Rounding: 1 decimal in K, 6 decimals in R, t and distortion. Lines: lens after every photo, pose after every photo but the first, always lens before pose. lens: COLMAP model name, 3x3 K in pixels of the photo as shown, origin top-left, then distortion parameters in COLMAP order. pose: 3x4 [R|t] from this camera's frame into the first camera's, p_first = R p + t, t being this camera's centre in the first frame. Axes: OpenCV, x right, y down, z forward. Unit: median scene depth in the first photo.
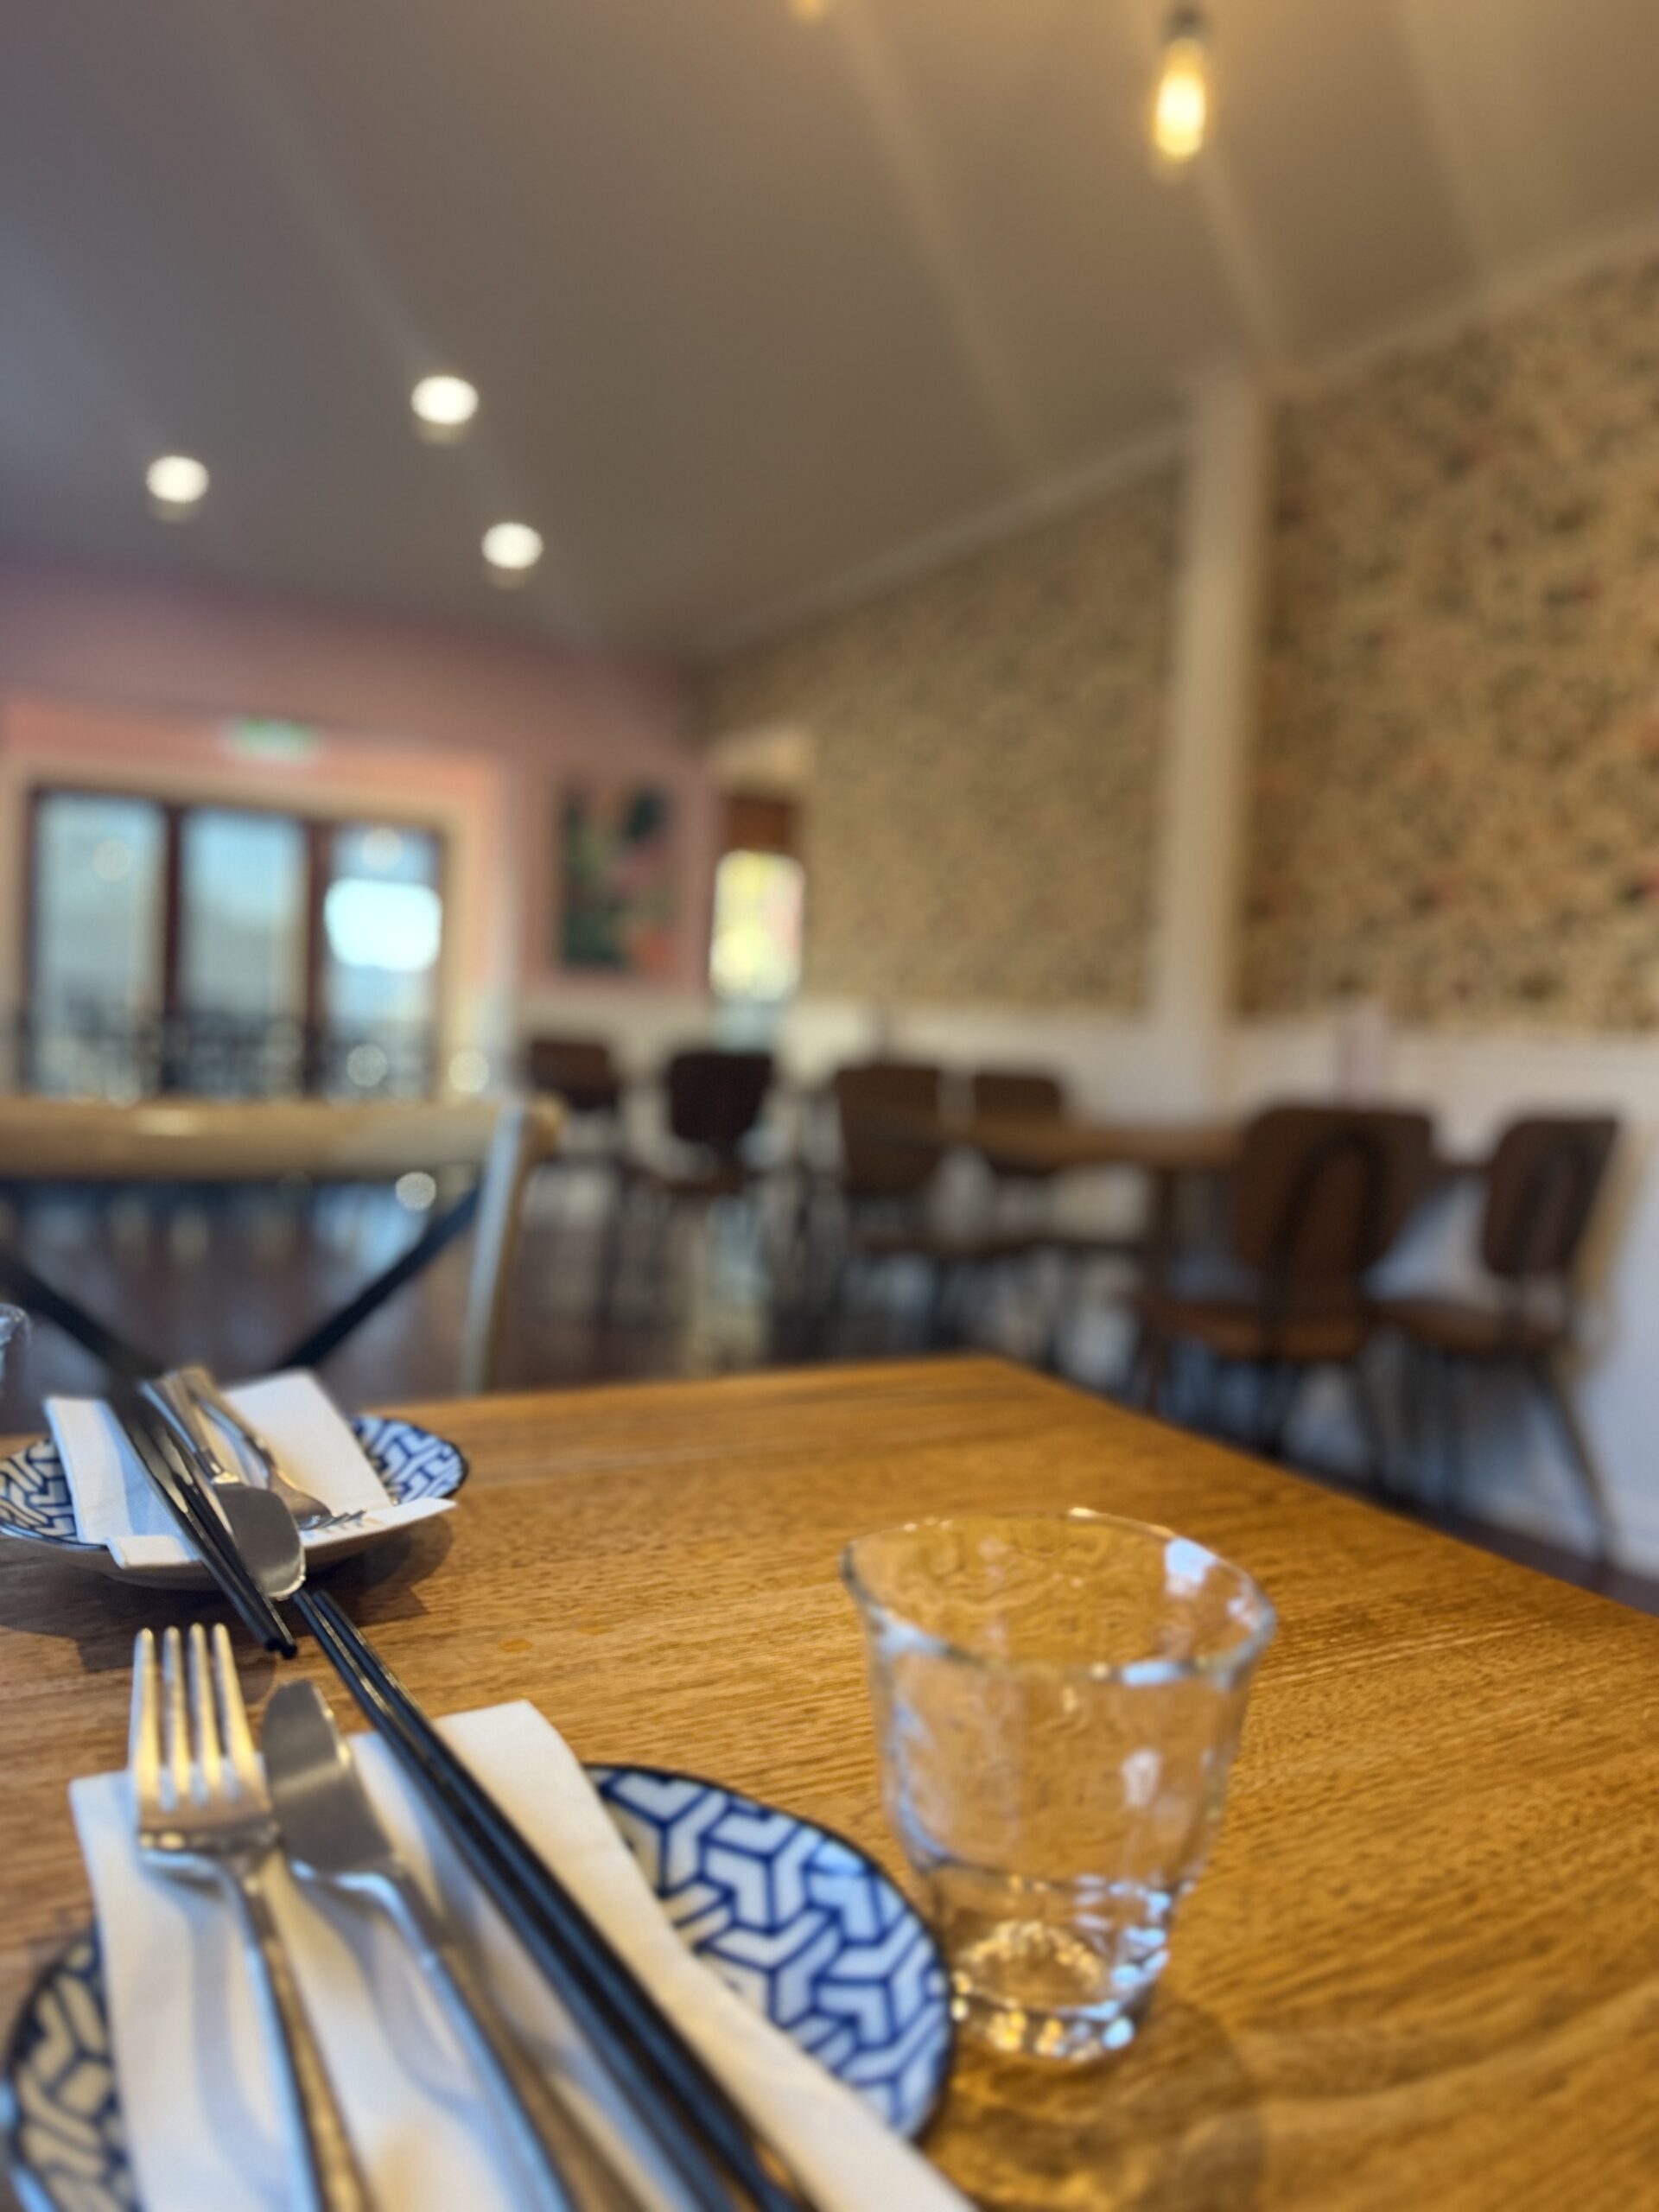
lens RADIAL K [[1578.6, 0, 812.5], [0, 1578.6, 1103.5], [0, 0, 1]] dist [0.006111, -0.017580]
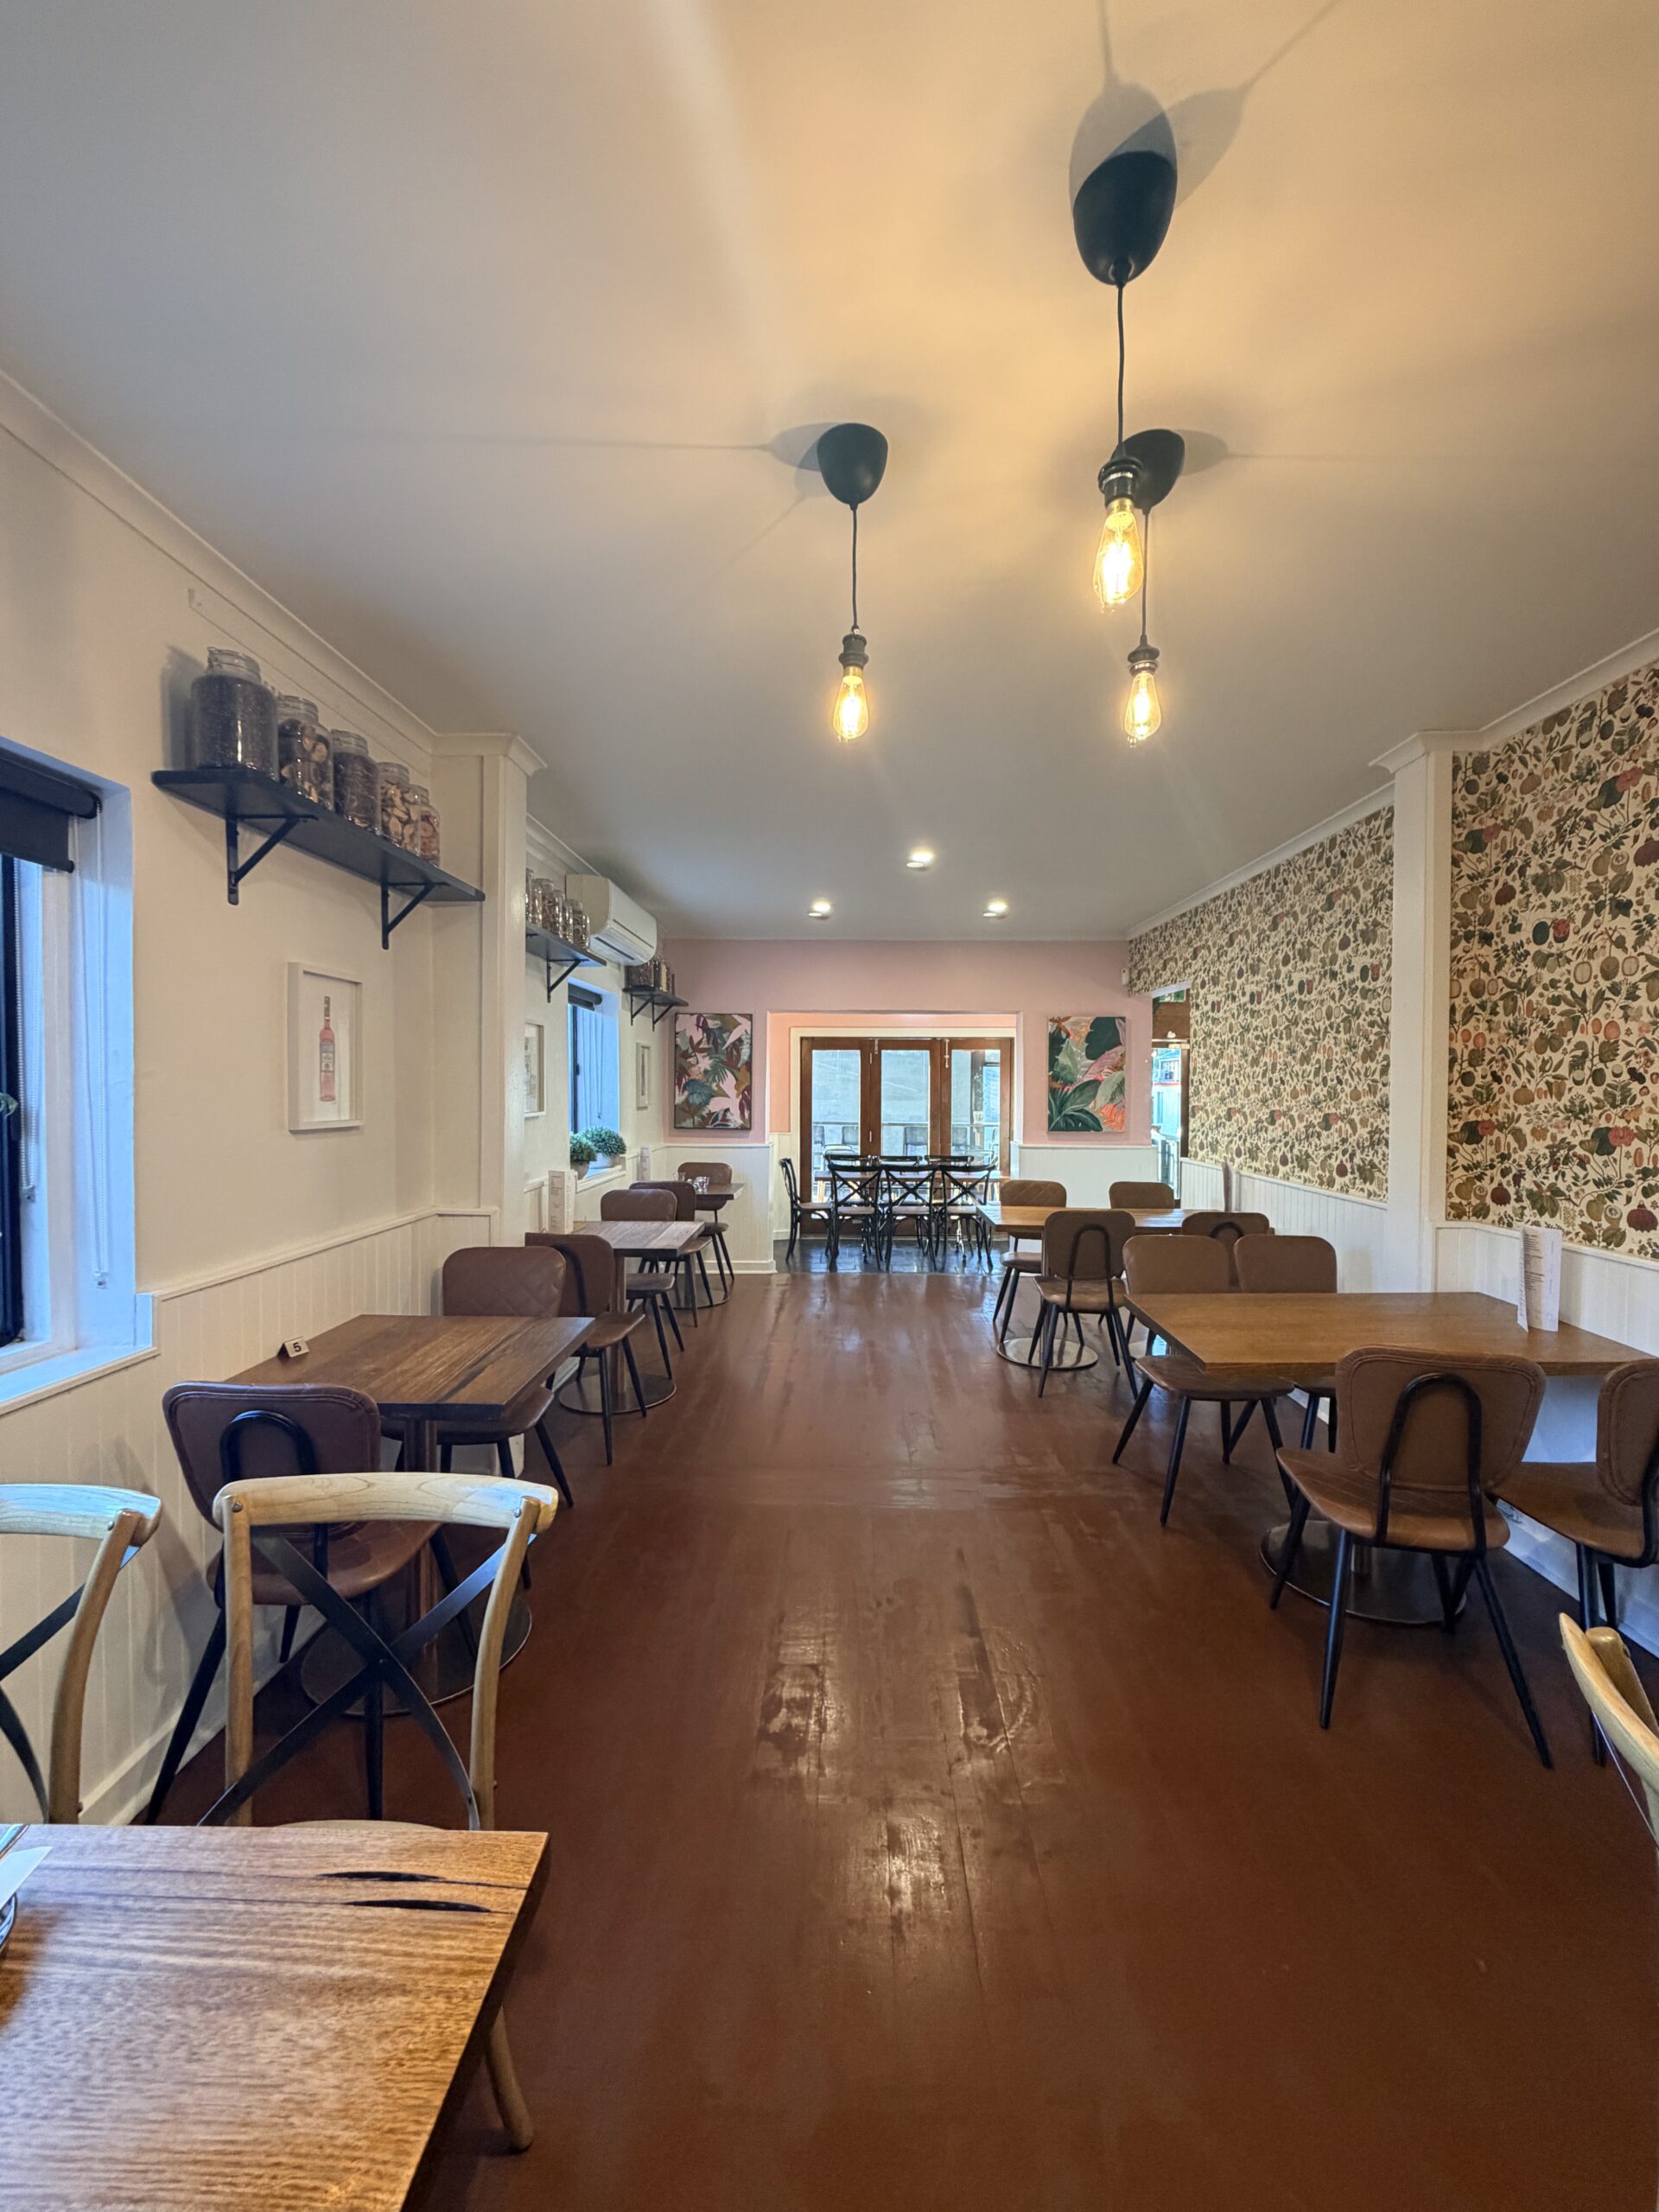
lens RADIAL K [[886.1, 0, 837.6], [0, 886.1, 1092.6], [0, 0, 1]] dist [0.003650, 0.000319]
pose [[0.860450, -0.045465, -0.507503, 1.643222], [0.017793, 0.998085, -0.059247, -0.989164], [0.509224, 0.041949, 0.859611, 0.646206]]
